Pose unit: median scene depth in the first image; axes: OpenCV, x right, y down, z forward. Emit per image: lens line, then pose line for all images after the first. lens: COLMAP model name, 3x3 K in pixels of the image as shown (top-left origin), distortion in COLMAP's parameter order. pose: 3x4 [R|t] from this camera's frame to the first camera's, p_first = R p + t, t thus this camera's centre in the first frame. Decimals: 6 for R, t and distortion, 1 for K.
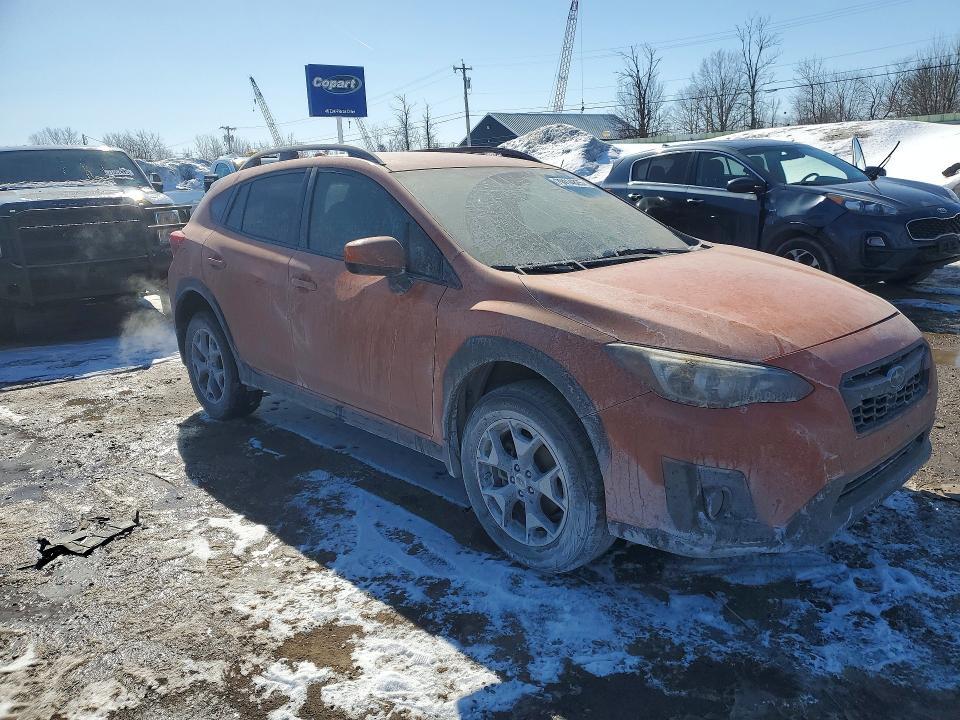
lens RADIAL K [[767.0, 0, 480.4], [0, 767.0, 362.6], [0, 0, 1]] dist [0.000201, 0.004395]
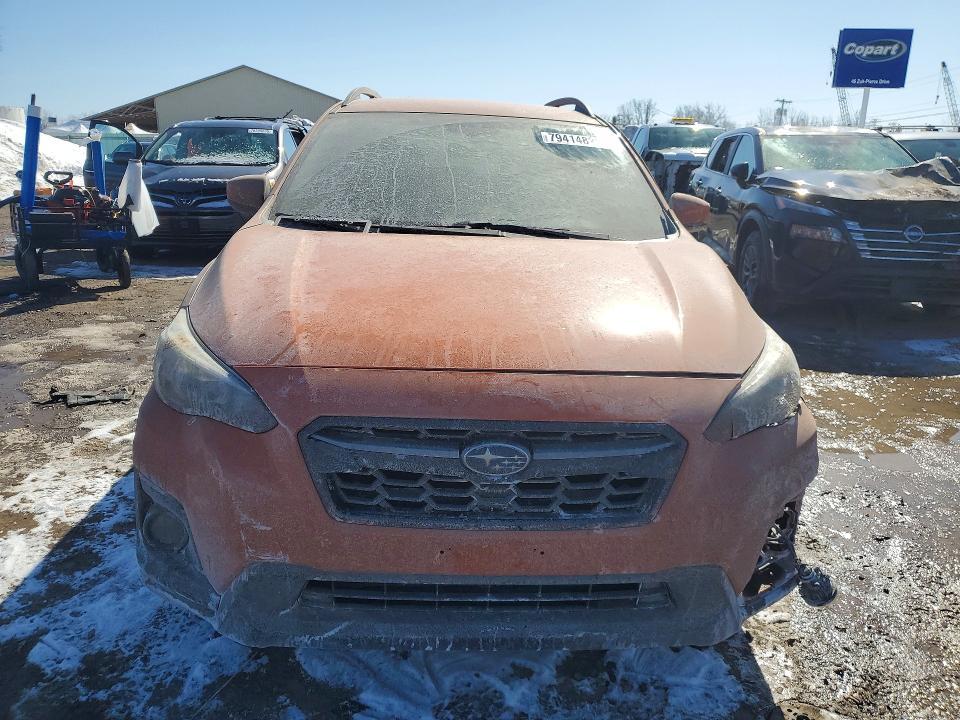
lens RADIAL K [[751.5, 0, 480.4], [0, 751.5, 356.9], [0, 0, 1]] dist [0.016978, 0.000265]
pose [[0.758620, 0.228331, -0.610214, 0.732930], [-0.211010, 0.972205, 0.101454, -0.098104], [0.616418, 0.051796, 0.785714, 0.442372]]
